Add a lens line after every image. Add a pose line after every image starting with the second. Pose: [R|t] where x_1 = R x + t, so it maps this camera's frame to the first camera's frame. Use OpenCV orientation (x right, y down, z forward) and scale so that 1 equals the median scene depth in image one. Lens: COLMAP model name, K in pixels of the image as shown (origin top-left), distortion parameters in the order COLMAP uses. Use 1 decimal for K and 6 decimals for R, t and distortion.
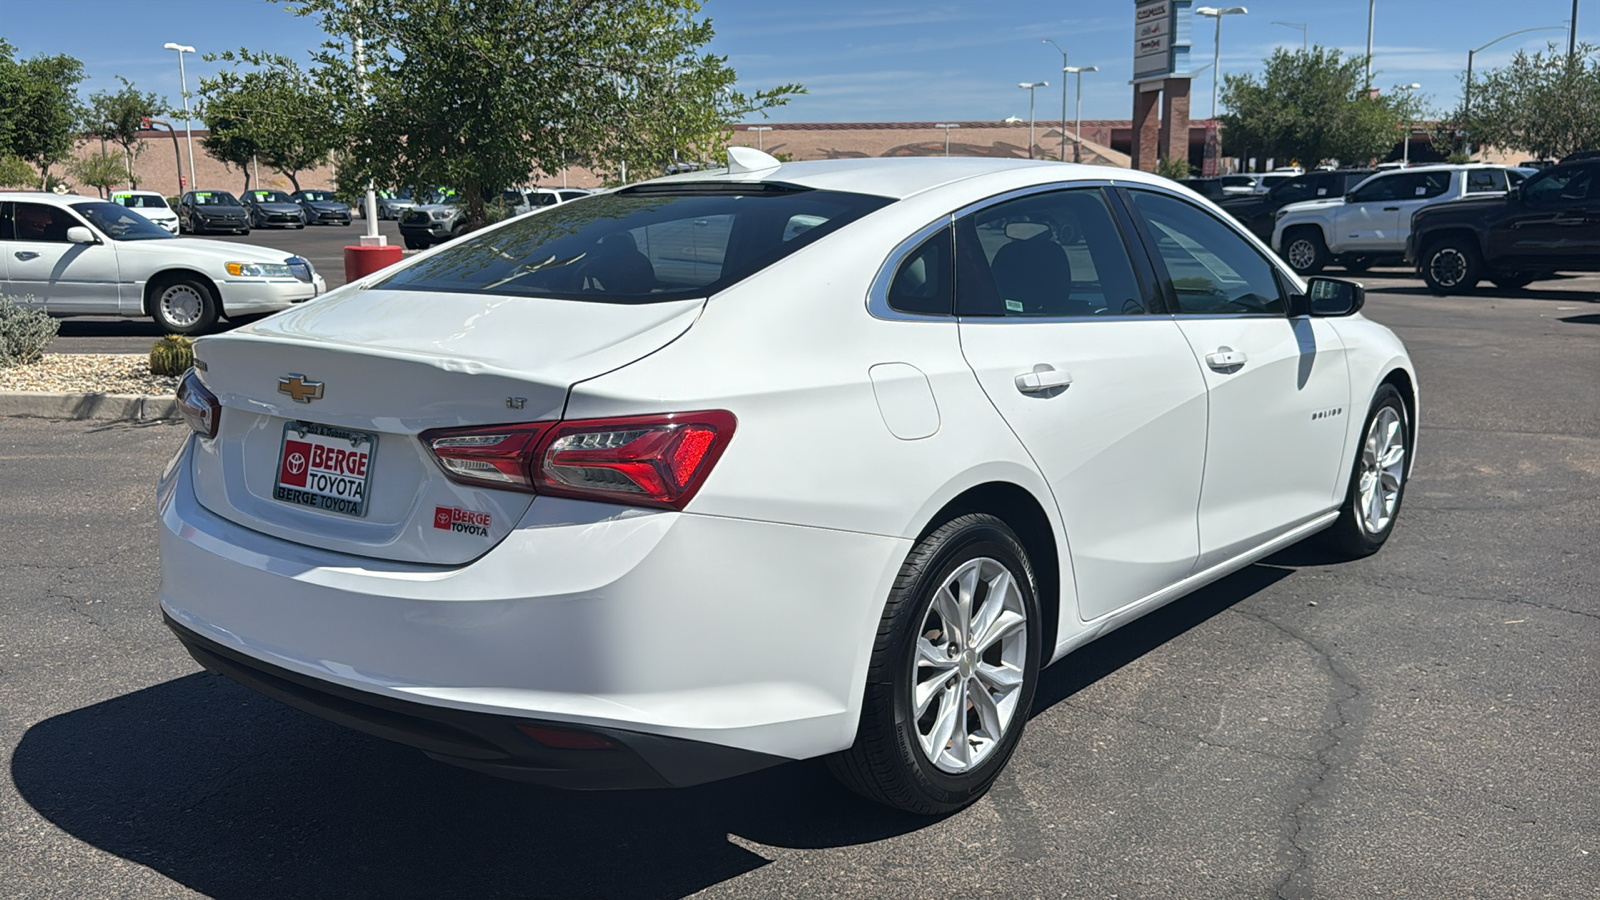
lens RADIAL K [[1396.2, 0, 800.0], [0, 1396.2, 450.0], [0, 0, 1]] dist [0.174193, -0.357694]
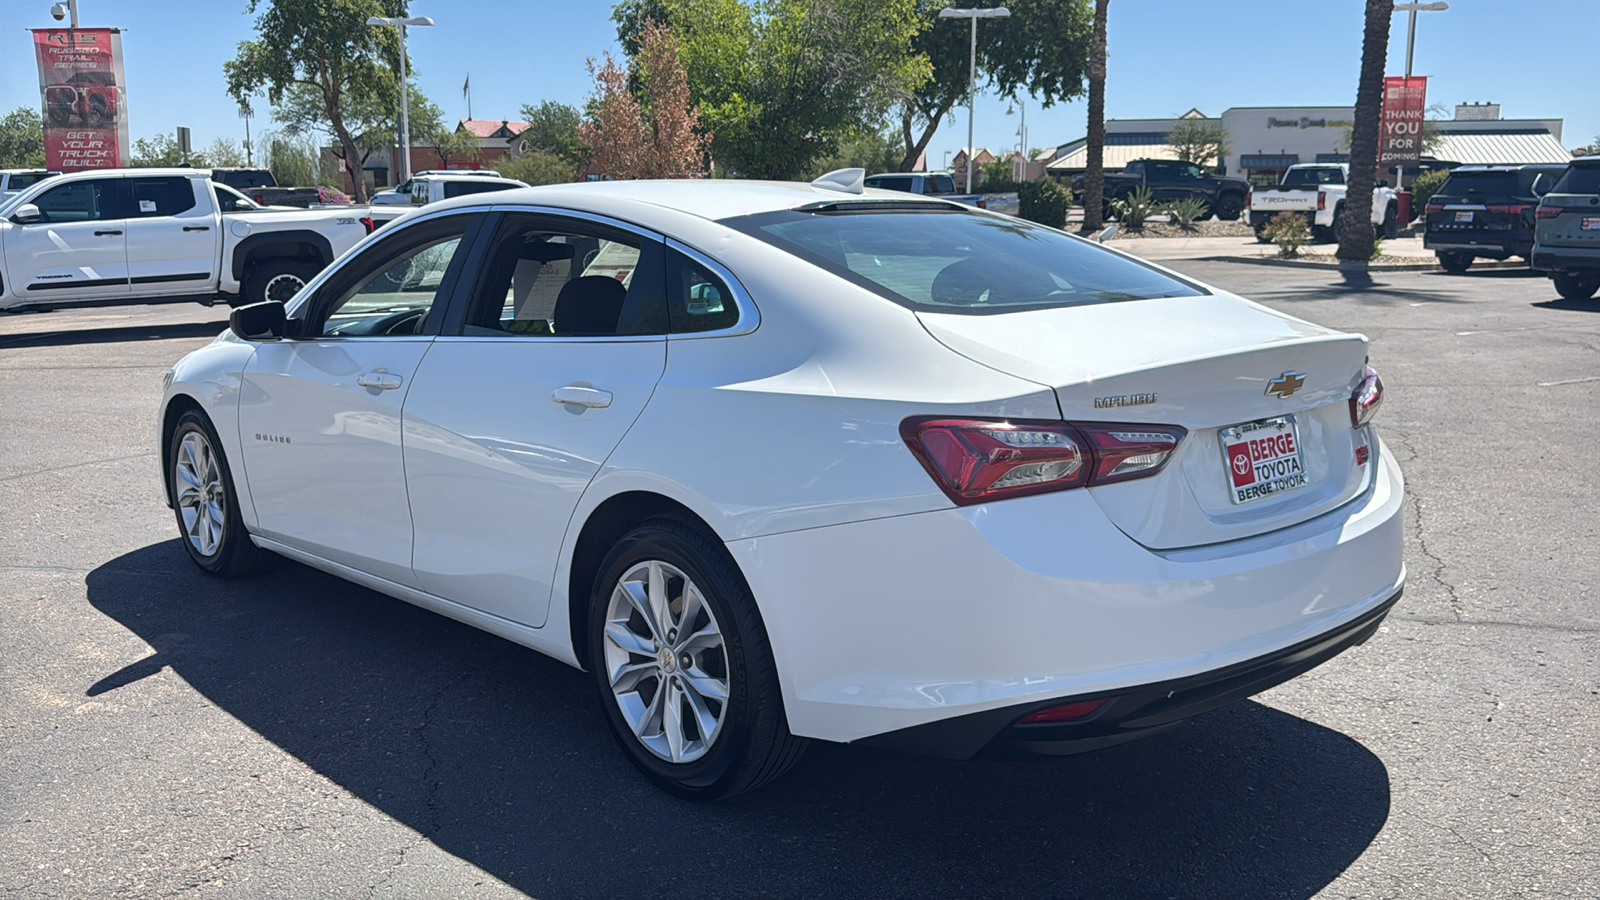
lens RADIAL K [[1396.2, 0, 800.0], [0, 1396.2, 450.0], [0, 0, 1]] dist [0.174193, -0.357694]
pose [[0.129792, -0.155339, 0.979298, -1.134926], [0.176564, 0.975488, 0.131334, -0.156812], [-0.975694, 0.155863, 0.154038, 0.919924]]
